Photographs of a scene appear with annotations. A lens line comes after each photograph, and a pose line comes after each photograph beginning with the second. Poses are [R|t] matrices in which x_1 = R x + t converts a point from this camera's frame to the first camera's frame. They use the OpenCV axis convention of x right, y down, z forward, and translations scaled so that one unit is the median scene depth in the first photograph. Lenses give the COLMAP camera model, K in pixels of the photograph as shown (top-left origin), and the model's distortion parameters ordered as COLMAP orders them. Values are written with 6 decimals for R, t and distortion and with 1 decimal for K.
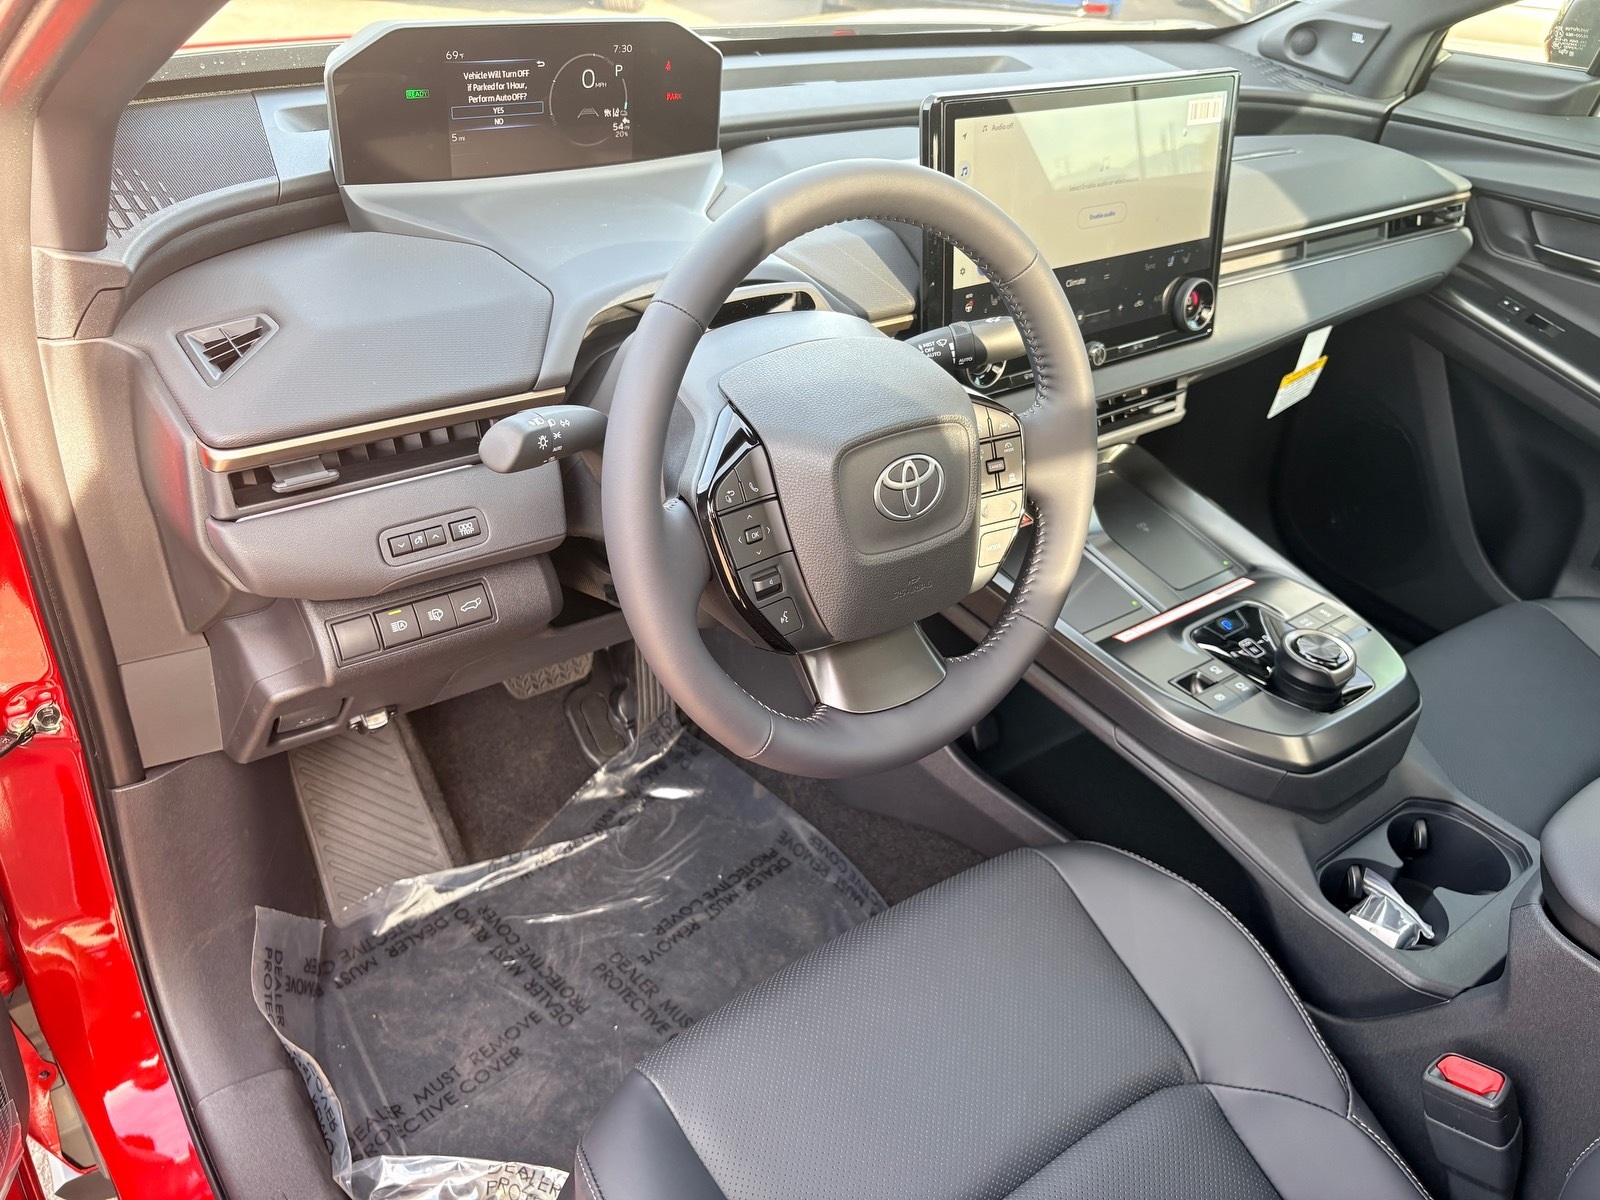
lens RADIAL K [[1202.9, 0, 800.0], [0, 1202.9, 600.0], [0, 0, 1]] dist [0.039584, -0.066583]
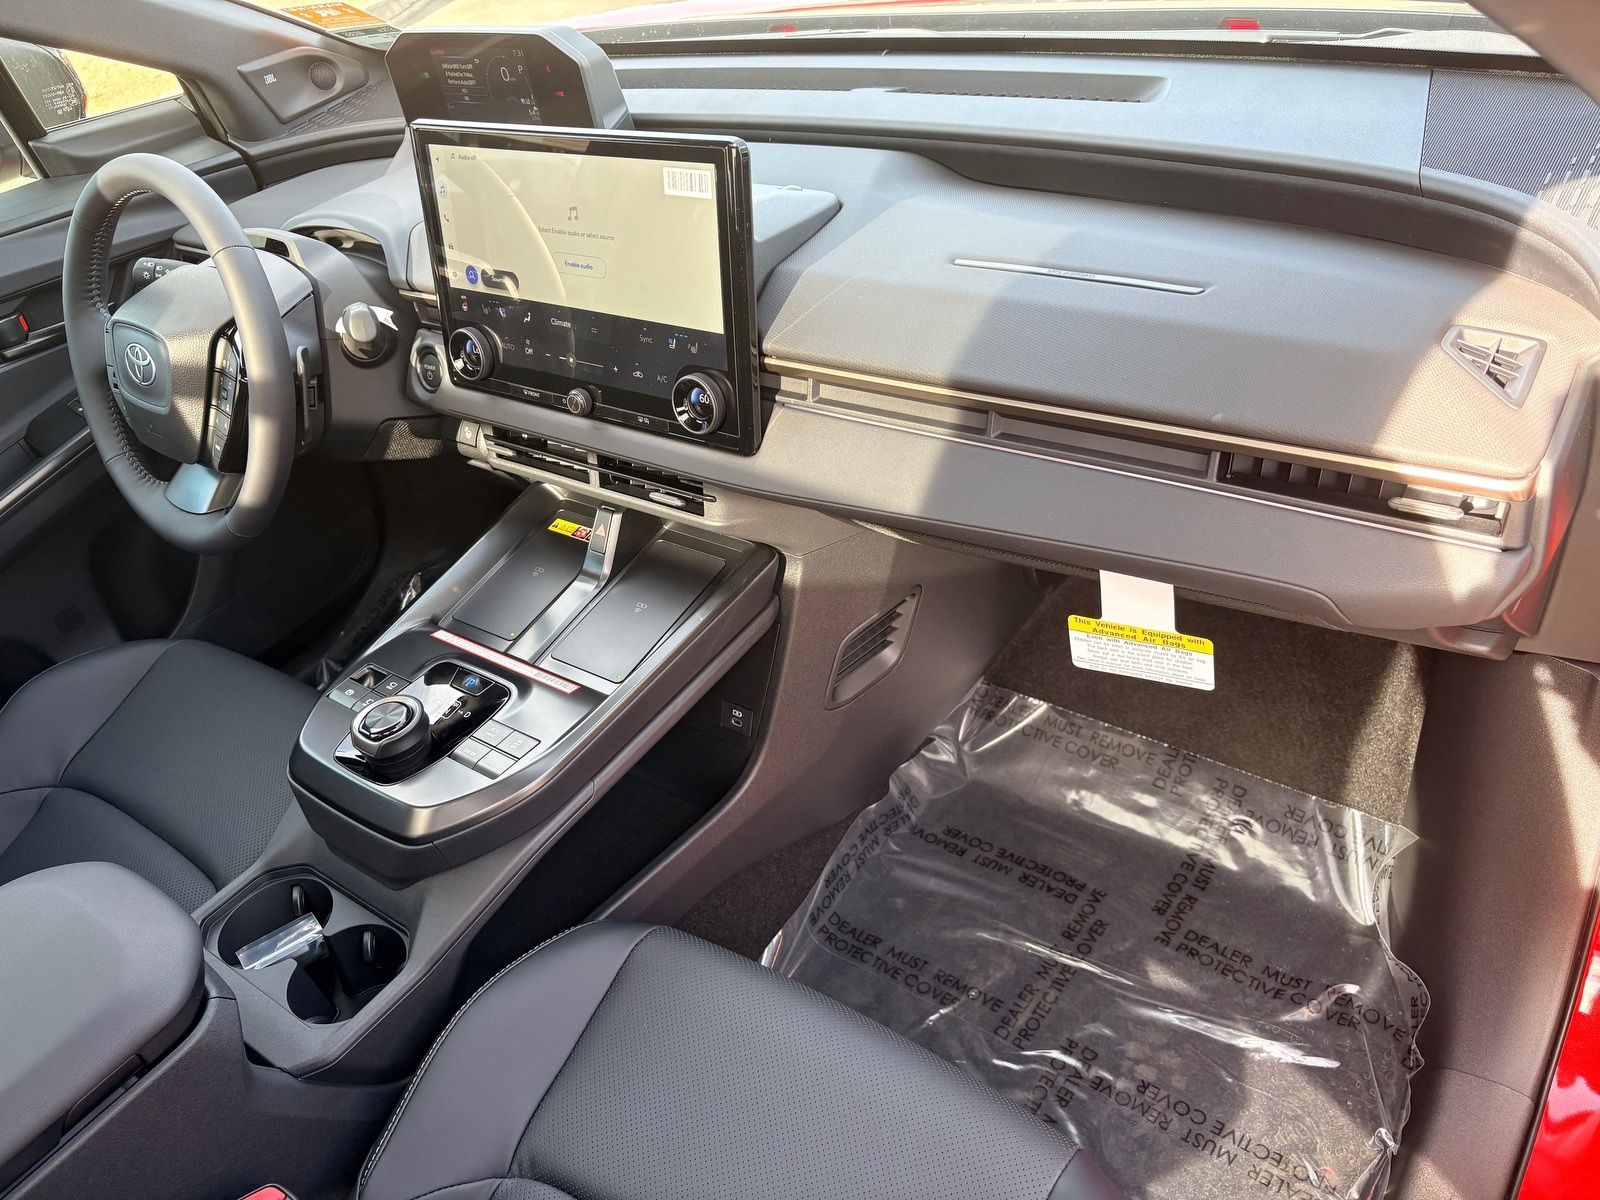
lens RADIAL K [[1202.9, 0, 800.0], [0, 1202.9, 600.0], [0, 0, 1]] dist [0.039584, -0.066583]
pose [[0.274364, 0.466898, -0.840673, 1.278360], [-0.389454, 0.853266, 0.346789, -0.508697], [0.879233, 0.232256, 0.415941, 0.835427]]
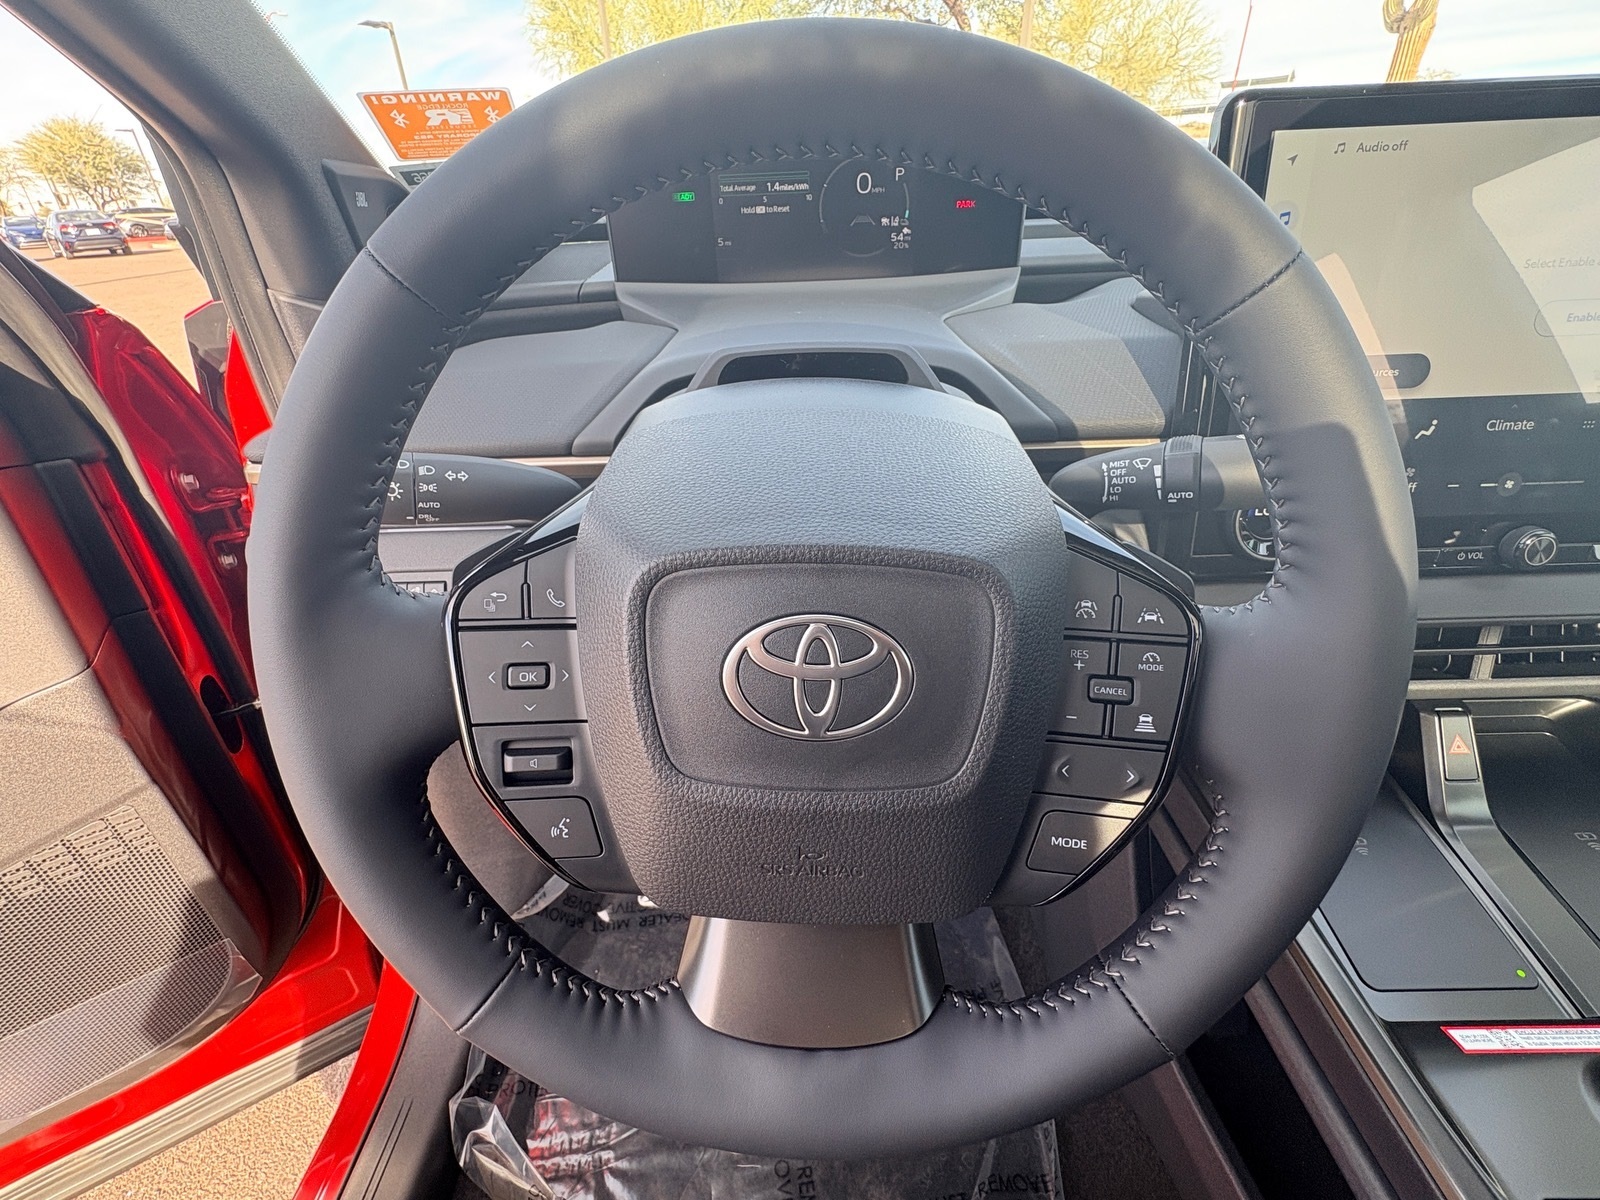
lens RADIAL K [[710.8, 0, 747.5], [0, 710.8, 581.9], [0, 0, 1]] dist [-0.000603, -0.000204]
pose [[0.775972, 0.213227, -0.593634, 0.161110], [-0.269357, 0.963021, -0.006185, -0.083812], [0.570363, 0.164699, 0.804711, 0.512462]]
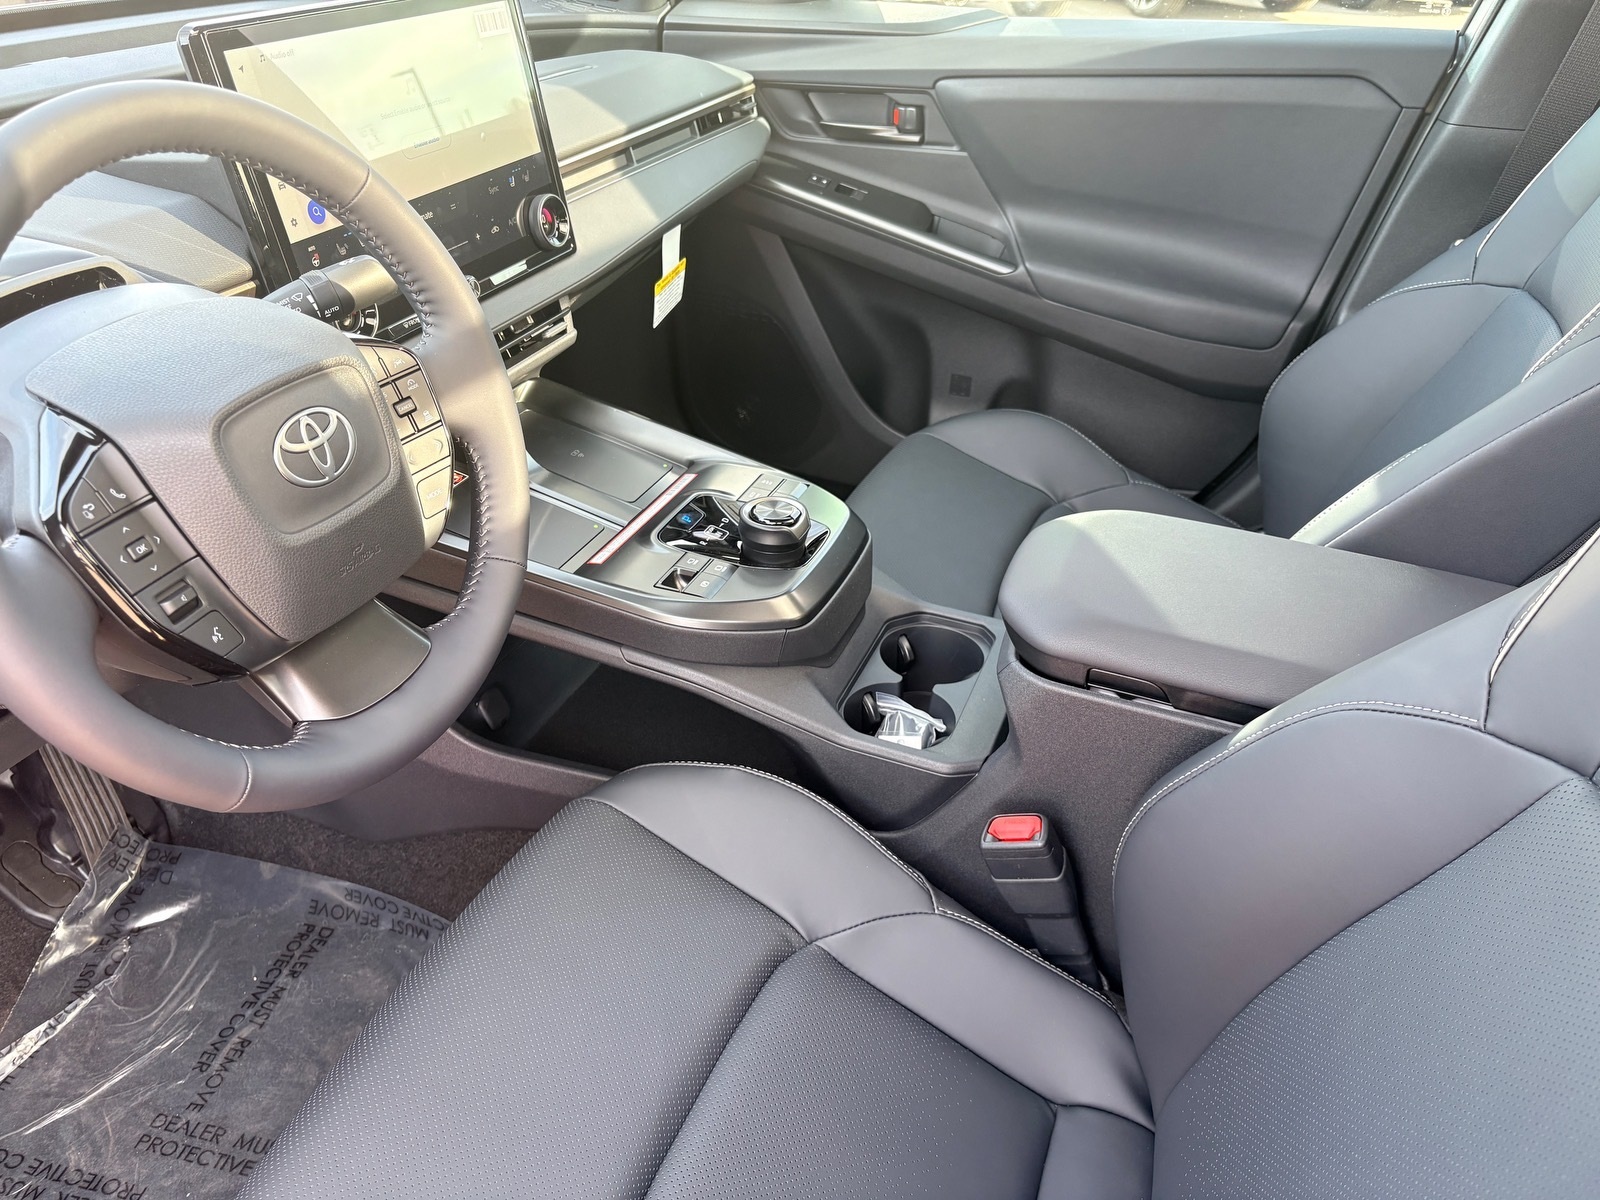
lens RADIAL K [[1202.9, 0, 800.0], [0, 1202.9, 600.0], [0, 0, 1]] dist [0.039584, -0.066583]
pose [[0.852604, -0.322496, 0.411172, -0.003419], [0.318298, 0.944540, 0.080814, 0.035414], [-0.414430, 0.061972, 0.907969, 0.049406]]
